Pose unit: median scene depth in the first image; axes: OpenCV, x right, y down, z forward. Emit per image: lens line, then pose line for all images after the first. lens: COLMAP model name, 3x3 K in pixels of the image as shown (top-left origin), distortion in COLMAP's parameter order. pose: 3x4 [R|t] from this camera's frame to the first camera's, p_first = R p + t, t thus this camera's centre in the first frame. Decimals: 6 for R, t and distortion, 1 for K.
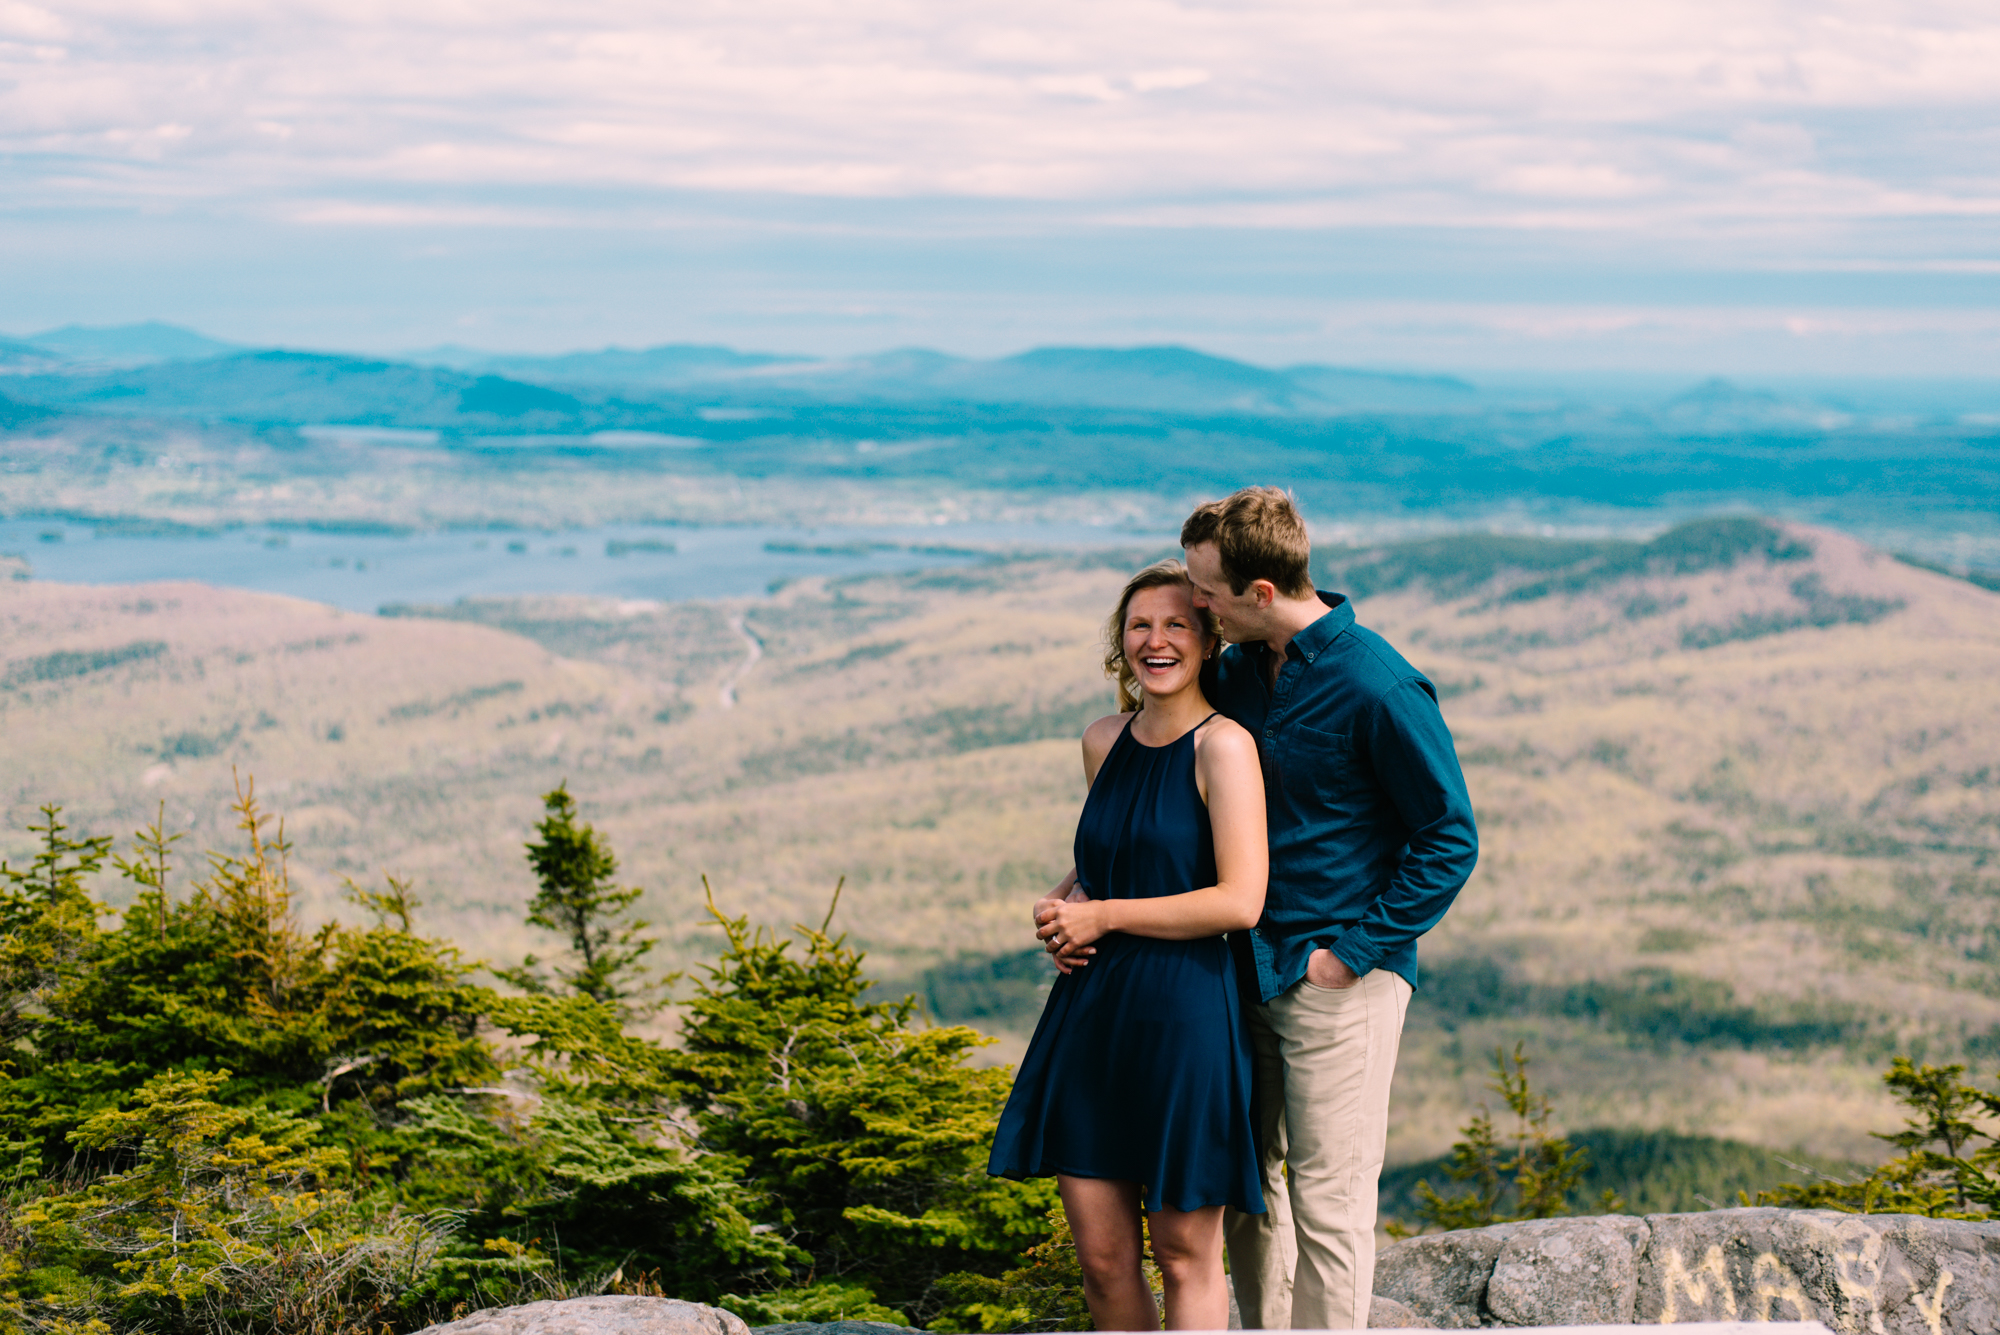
lens RADIAL K [[2837.8, 0, 1002.6], [0, 2837.8, 808.3], [0, 0, 1]] dist [-0.012878, 0.000000]
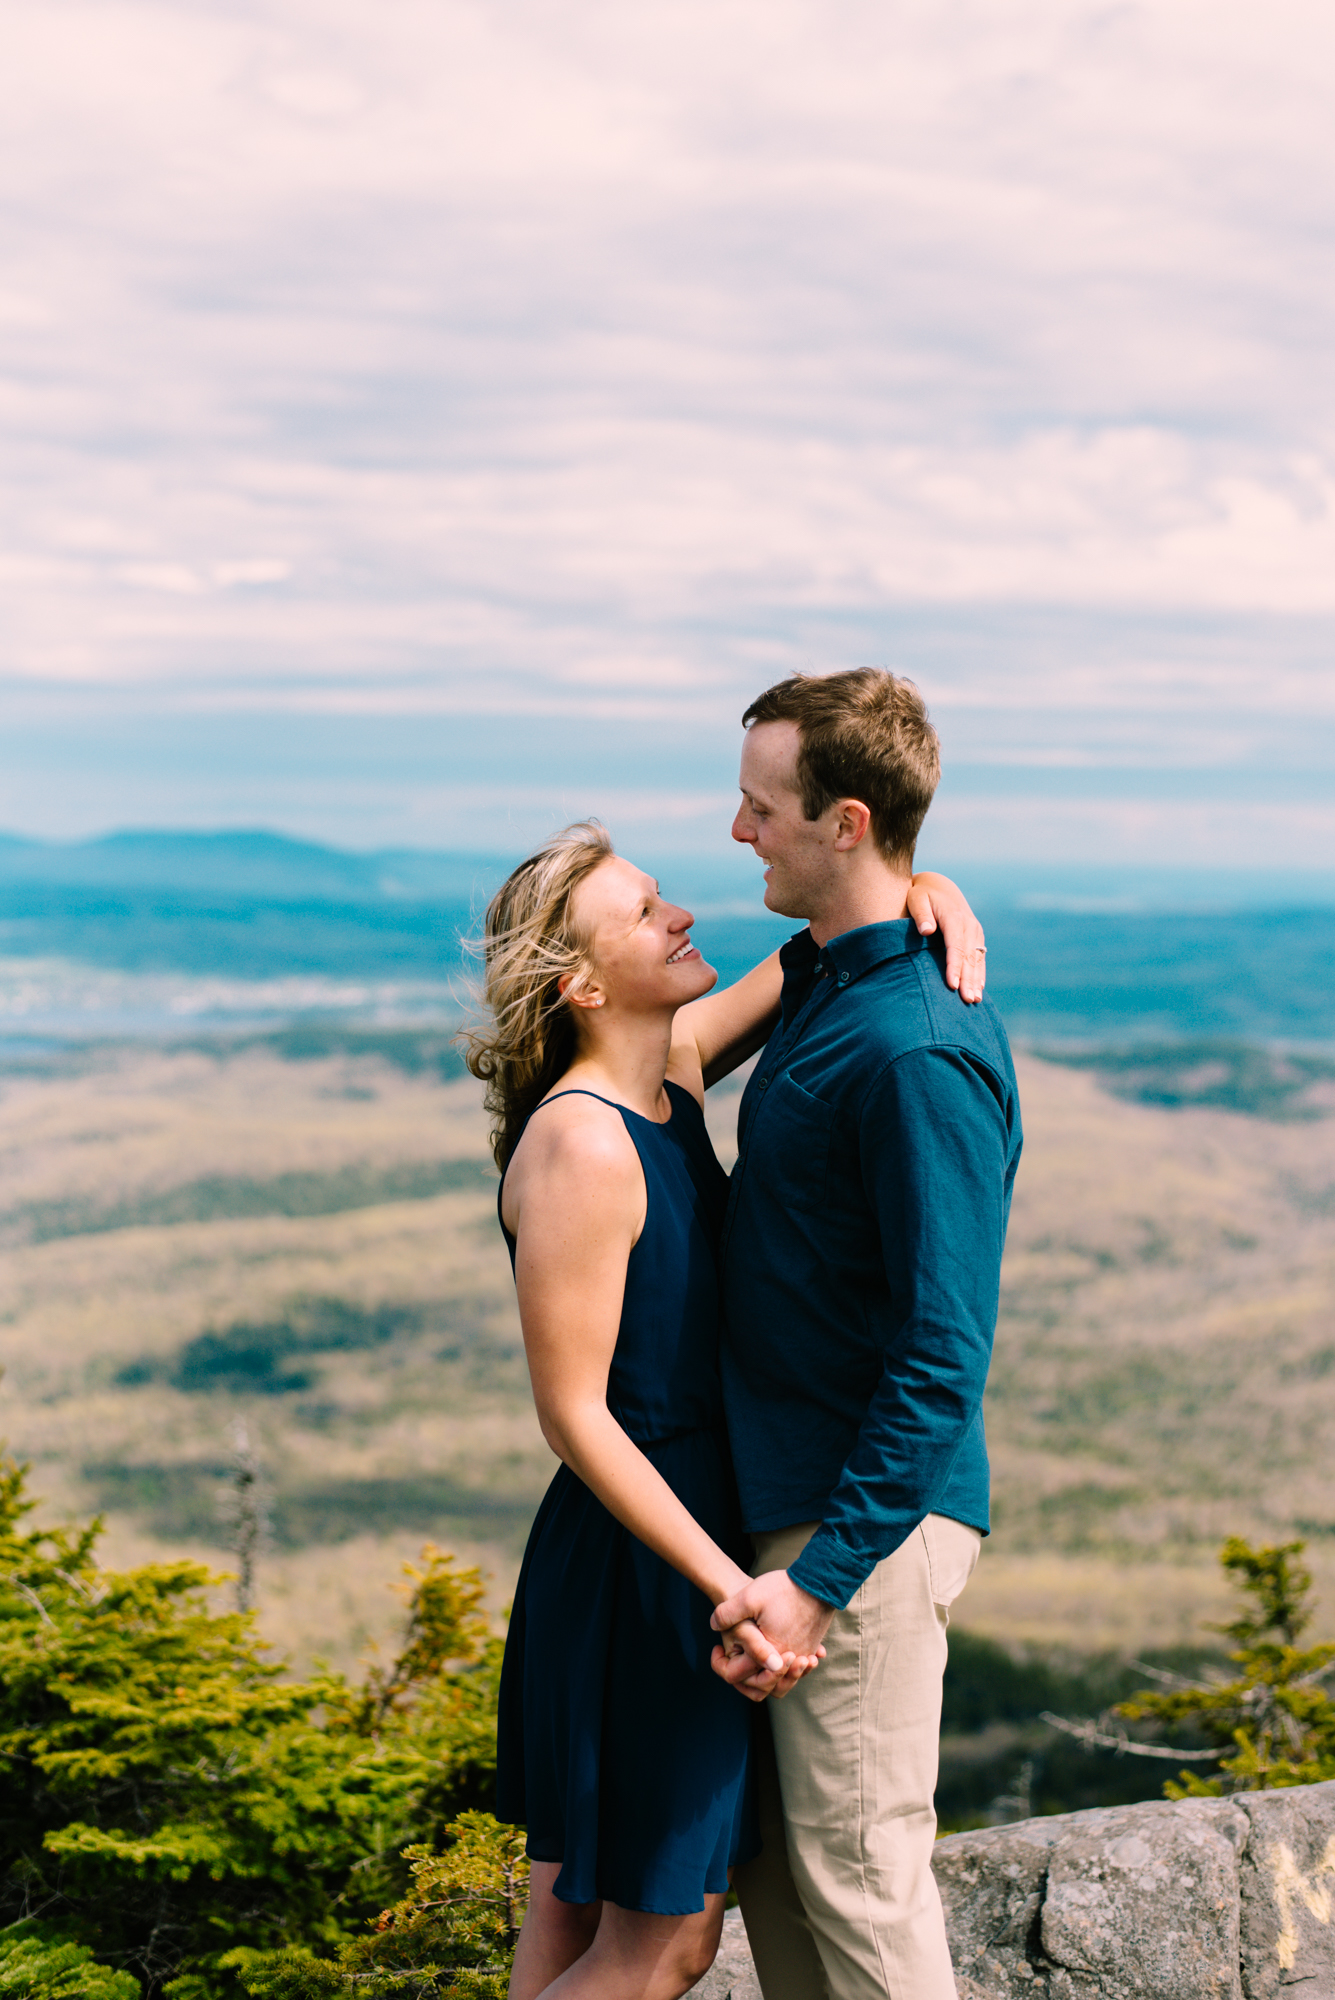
lens RADIAL K [[2837.8, 0, 661.1], [0, 2837.8, 994.5], [0, 0, 1]] dist [-0.012878, 0.000000]
pose [[0.979691, -0.007668, 0.200366, -0.041519], [0.028666, 0.994360, -0.102111, 0.008669], [-0.198453, 0.105781, 0.974385, 0.231689]]
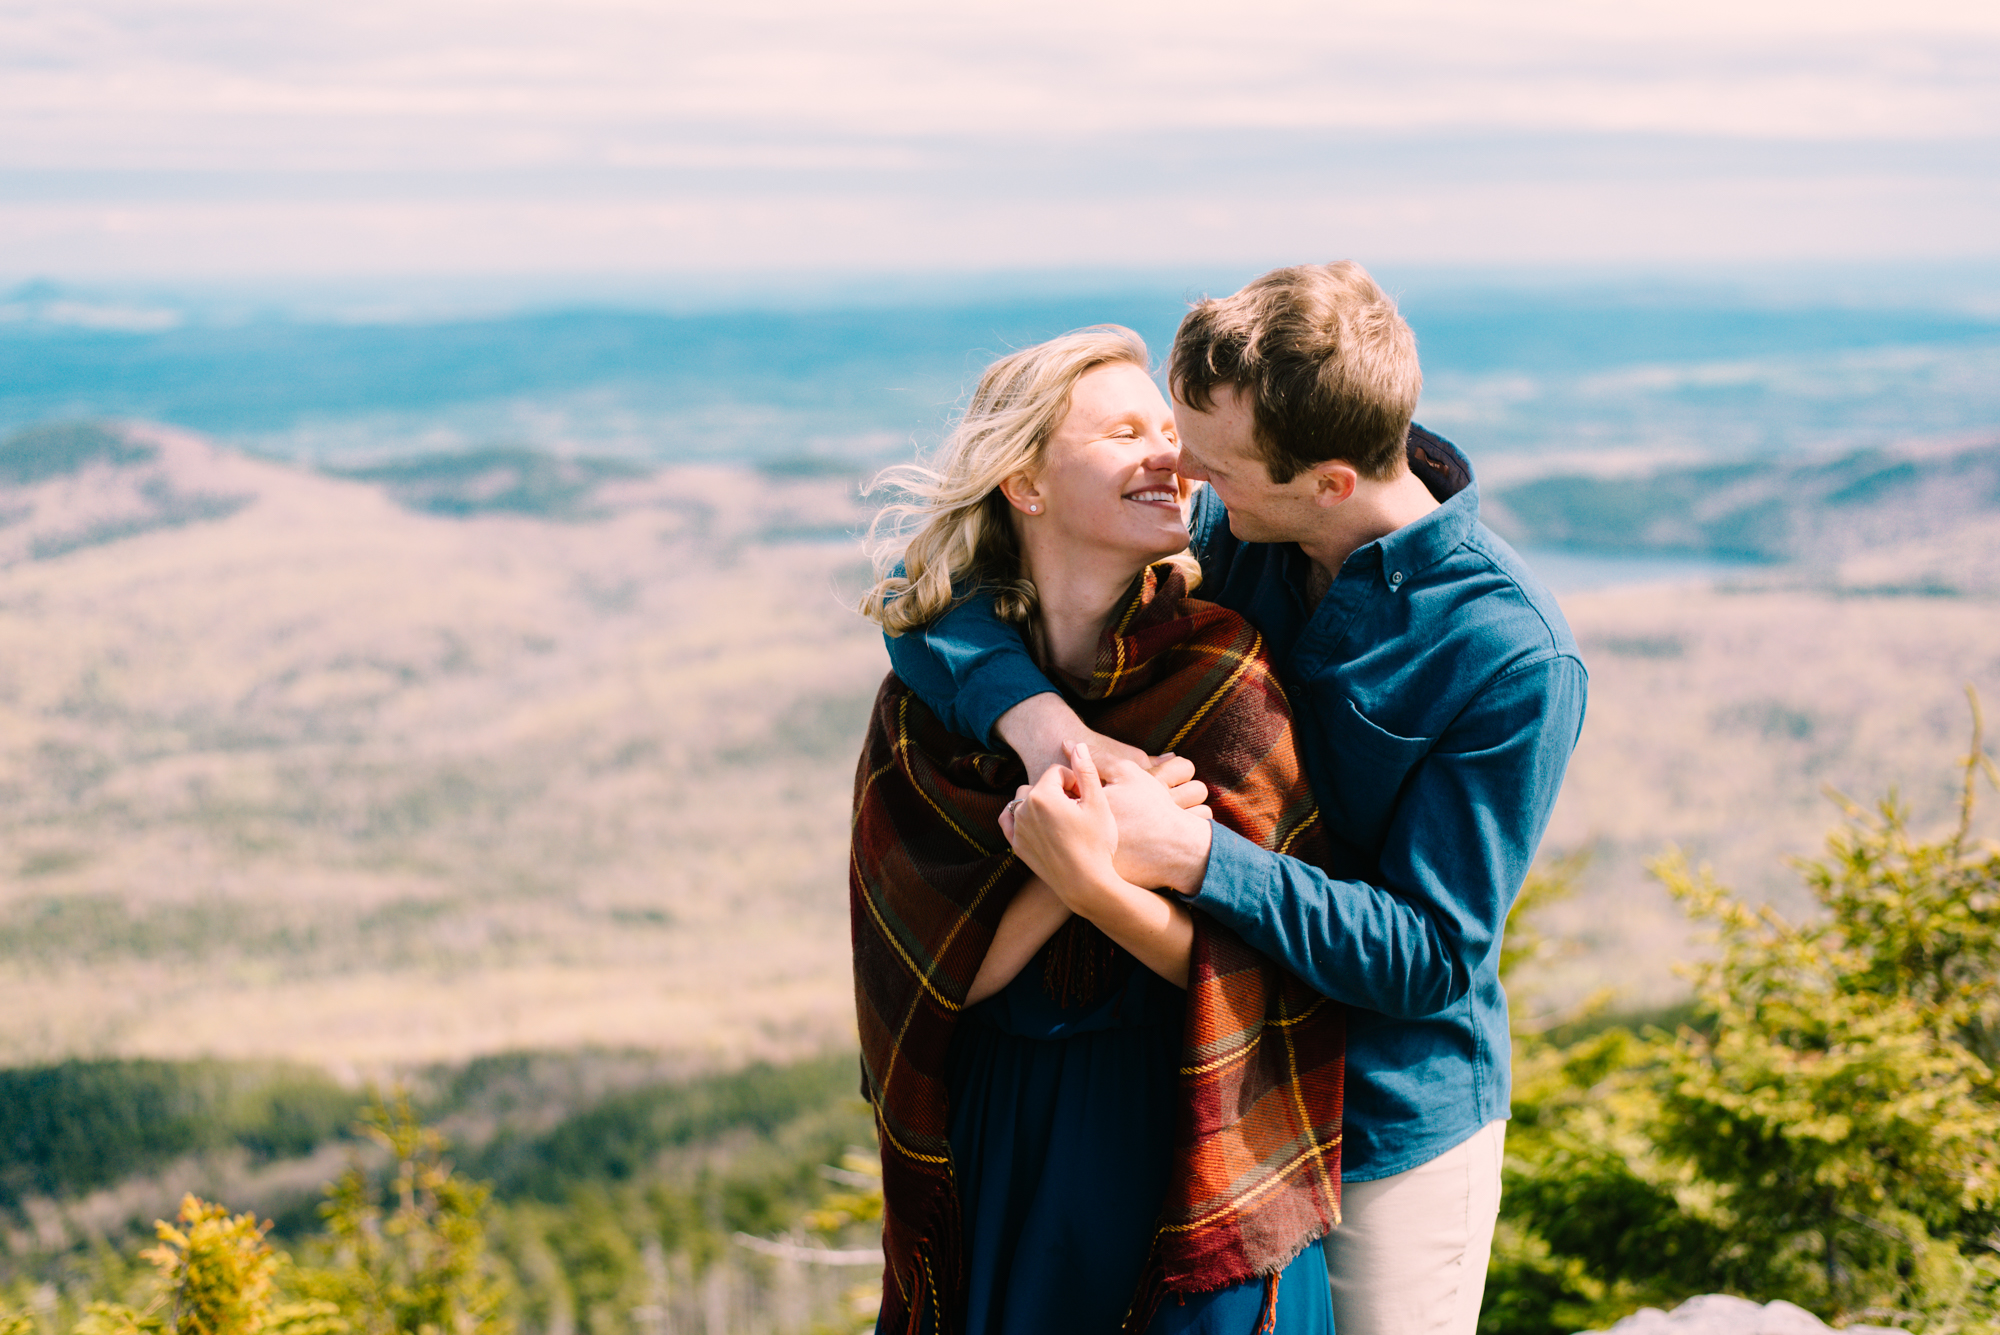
lens RADIAL K [[2837.8, 0, 994.2], [0, 2837.8, 664.8], [0, 0, 1]] dist [-0.012878, 0.000000]
pose [[0.838497, -0.101424, 0.535384, -0.280786], [0.109718, 0.993827, 0.016436, -0.054979], [-0.533746, 0.044959, 0.844449, 0.553715]]
